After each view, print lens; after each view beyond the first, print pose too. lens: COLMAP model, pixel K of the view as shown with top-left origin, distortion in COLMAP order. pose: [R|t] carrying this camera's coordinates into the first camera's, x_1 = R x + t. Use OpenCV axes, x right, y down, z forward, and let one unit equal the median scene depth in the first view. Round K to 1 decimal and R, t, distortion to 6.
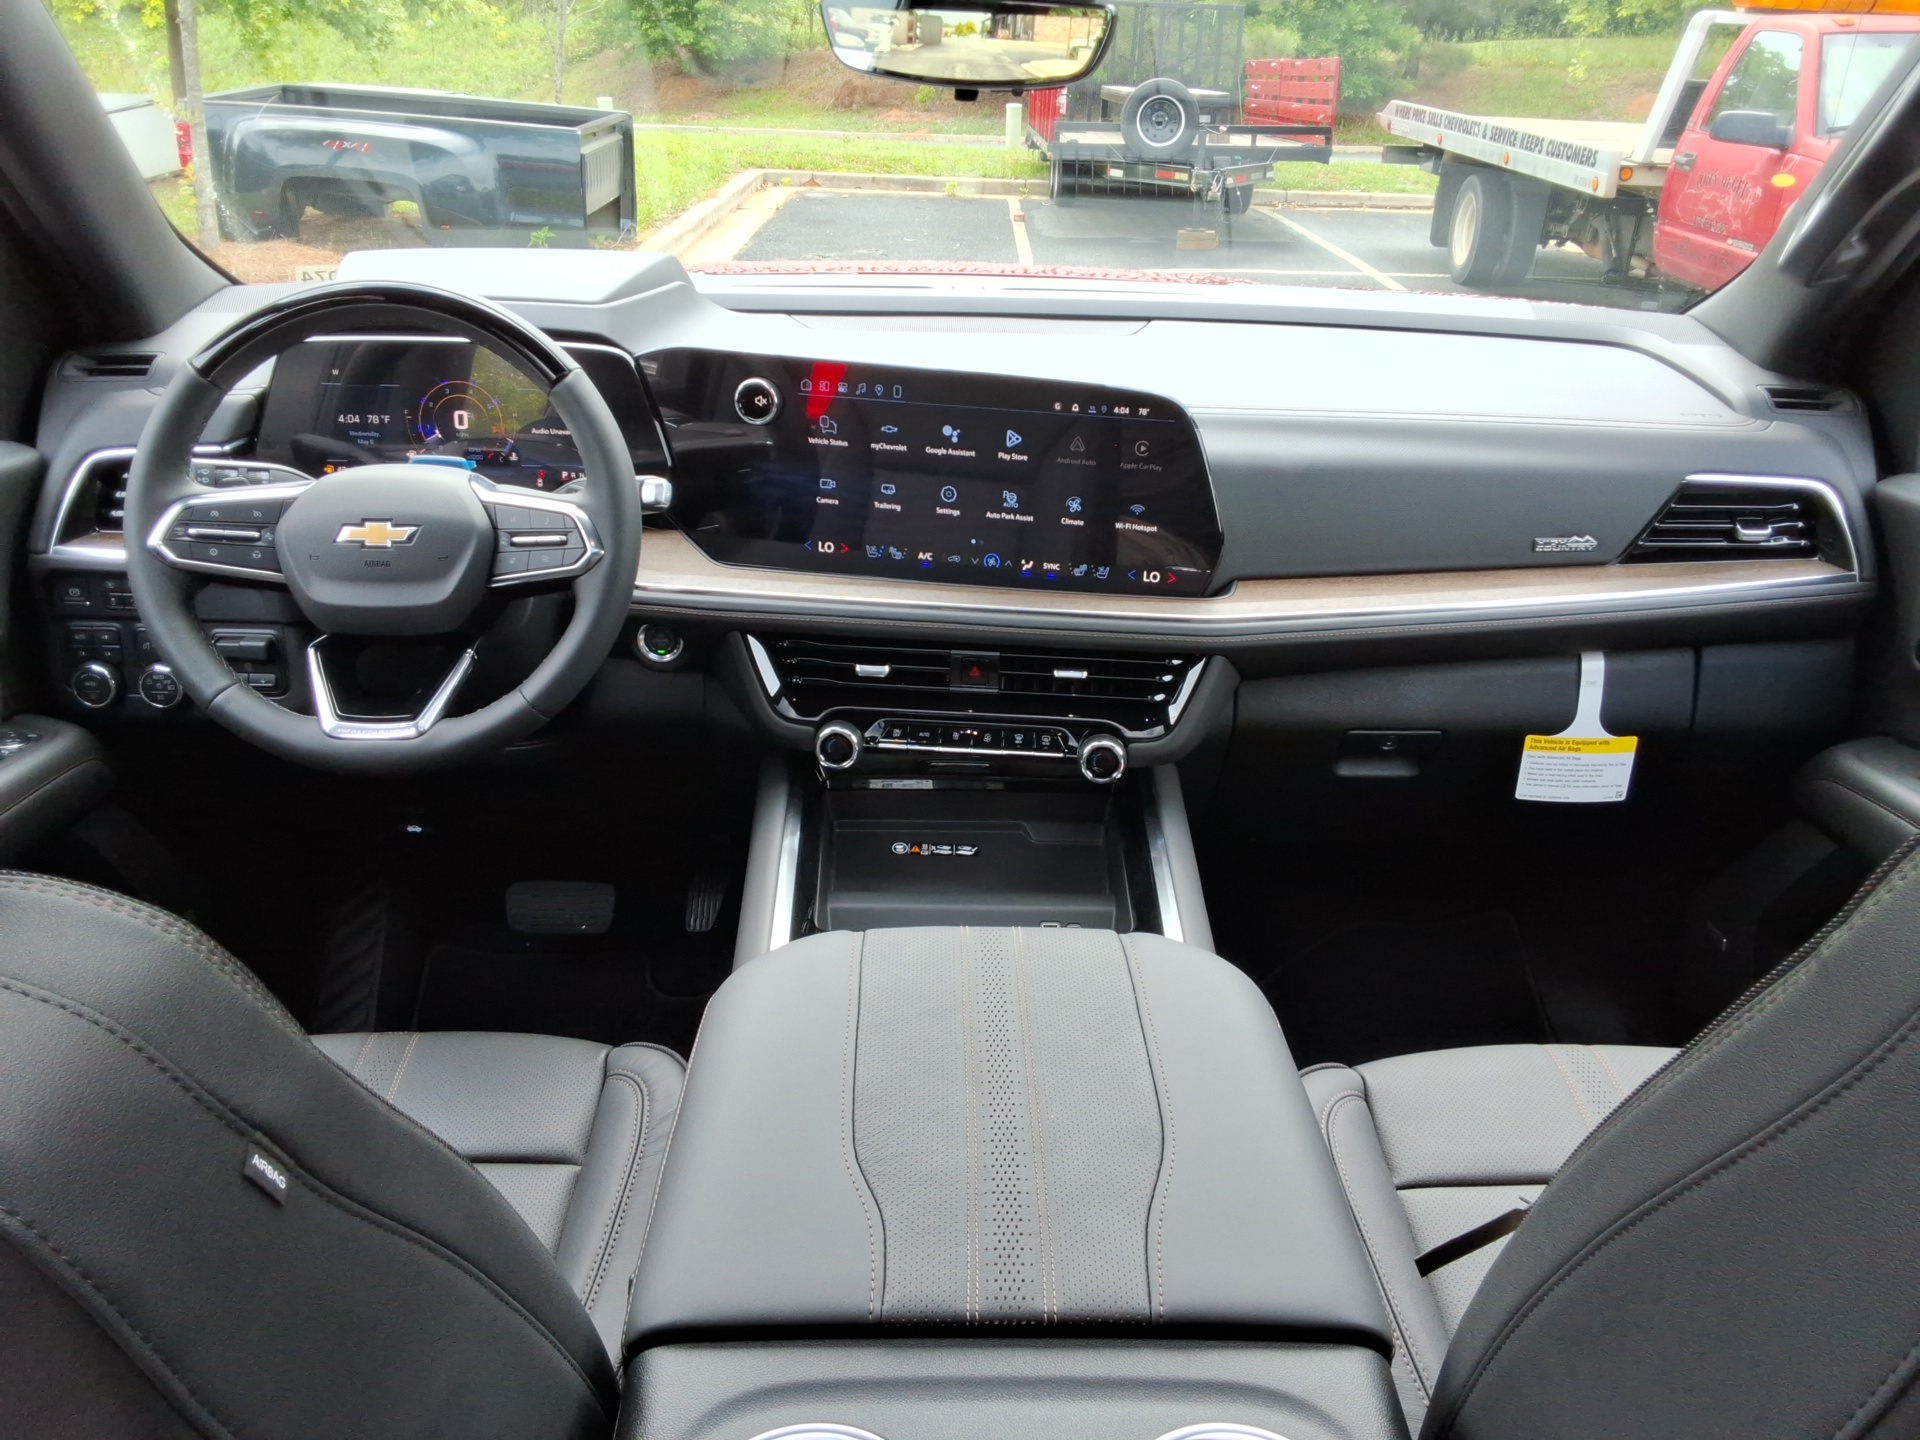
lens RADIAL K [[1542.3, 0, 975.9], [0, 1542.3, 700.9], [0, 0, 1]] dist [0.101851, -0.165011]
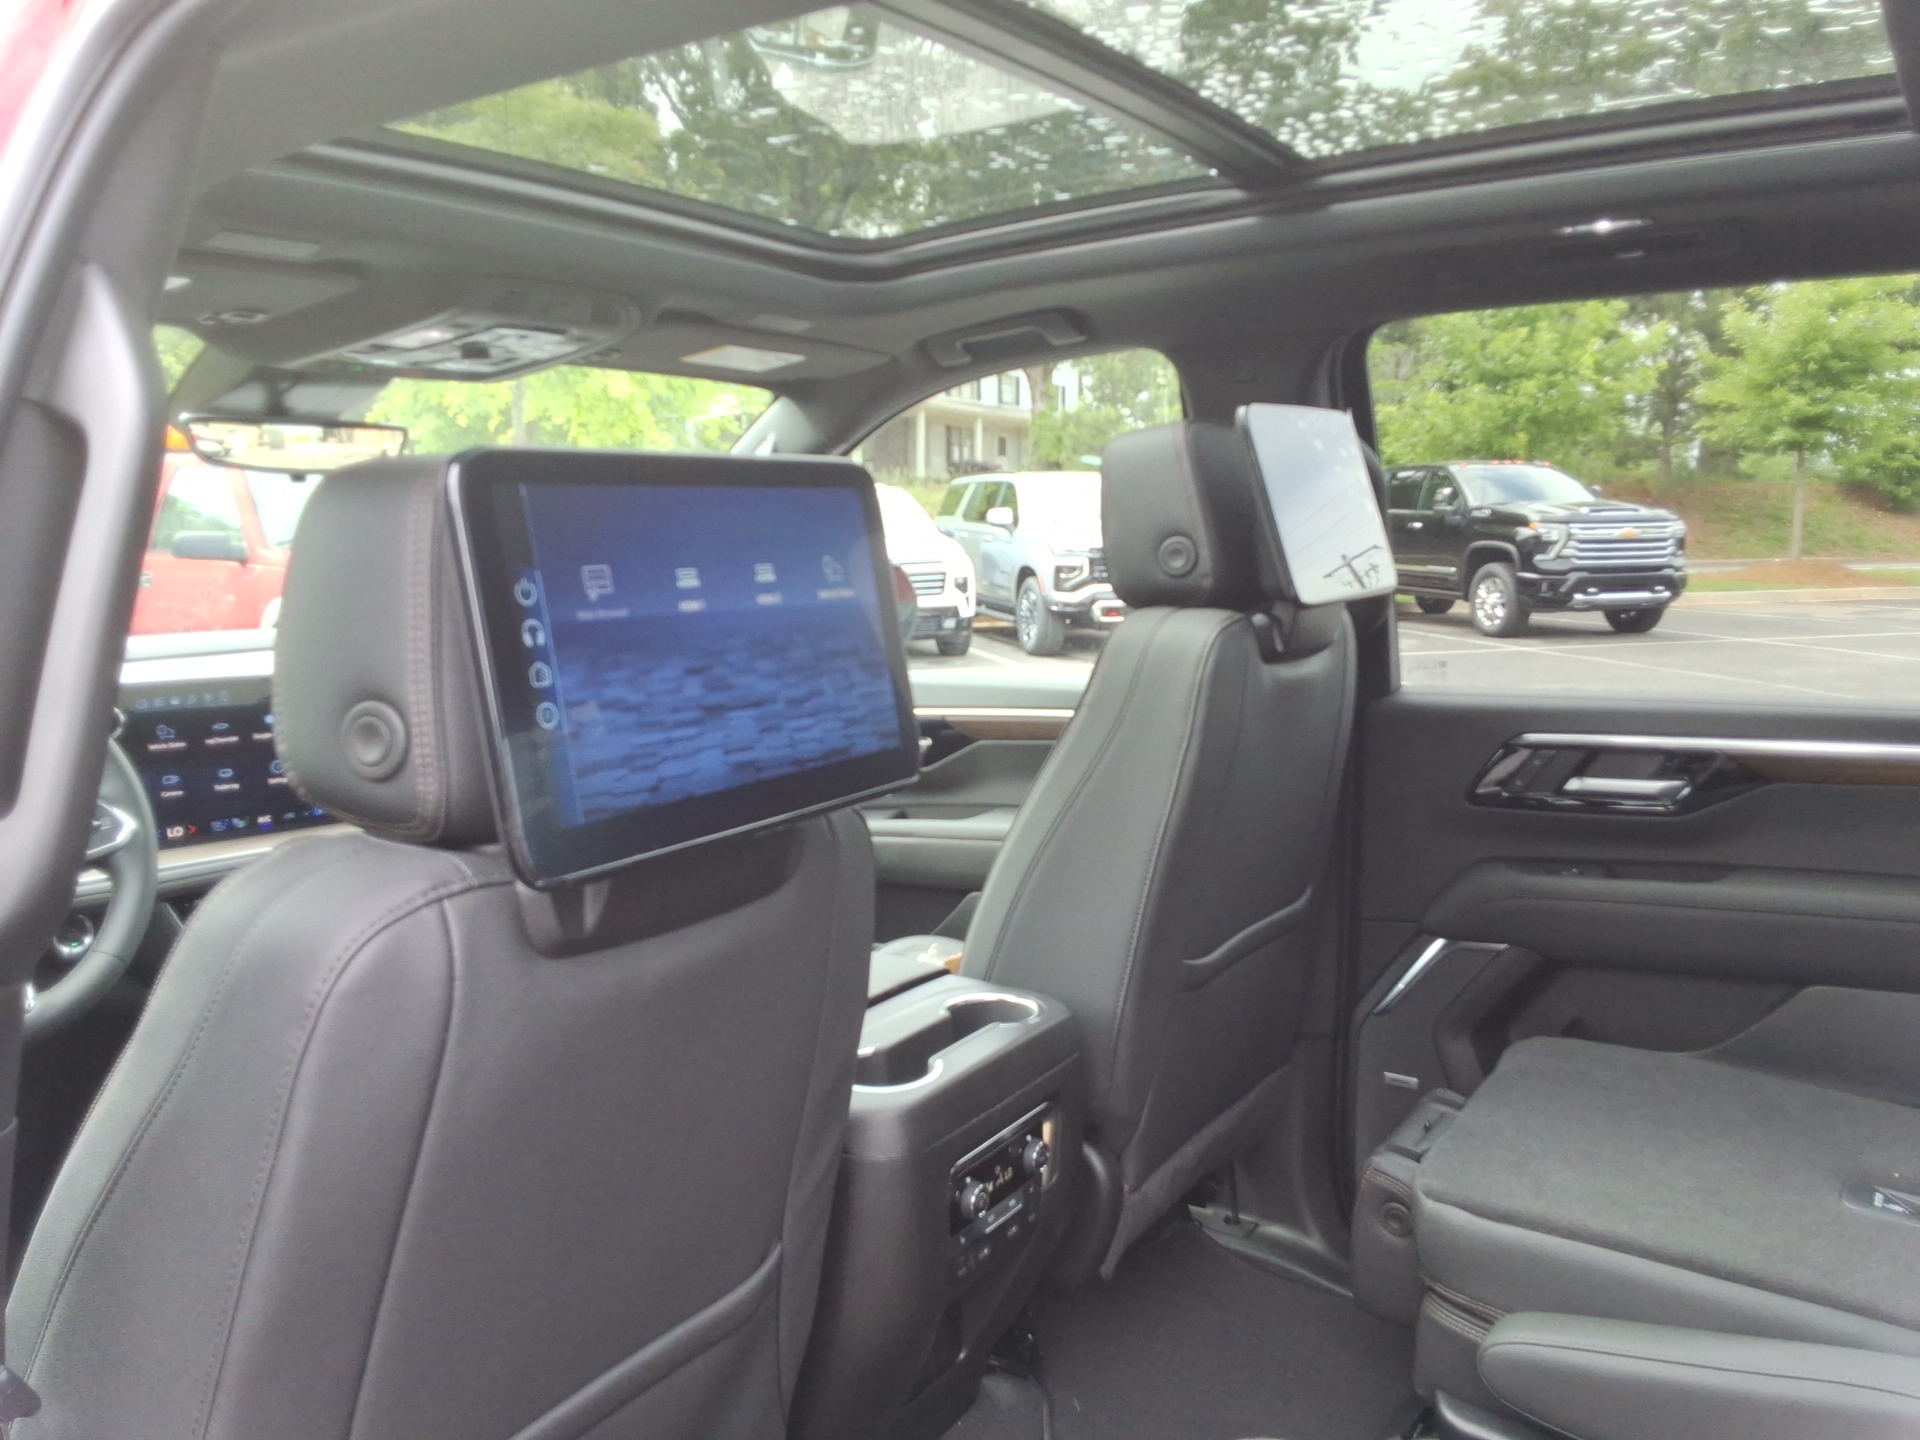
lens RADIAL K [[1542.3, 0, 975.9], [0, 1542.3, 700.9], [0, 0, 1]] dist [0.101851, -0.165011]
pose [[0.558125, -0.133343, 0.818972, -0.758583], [0.340564, 0.936849, -0.079557, 0.118410], [-0.756645, 0.323316, 0.568291, -0.208799]]
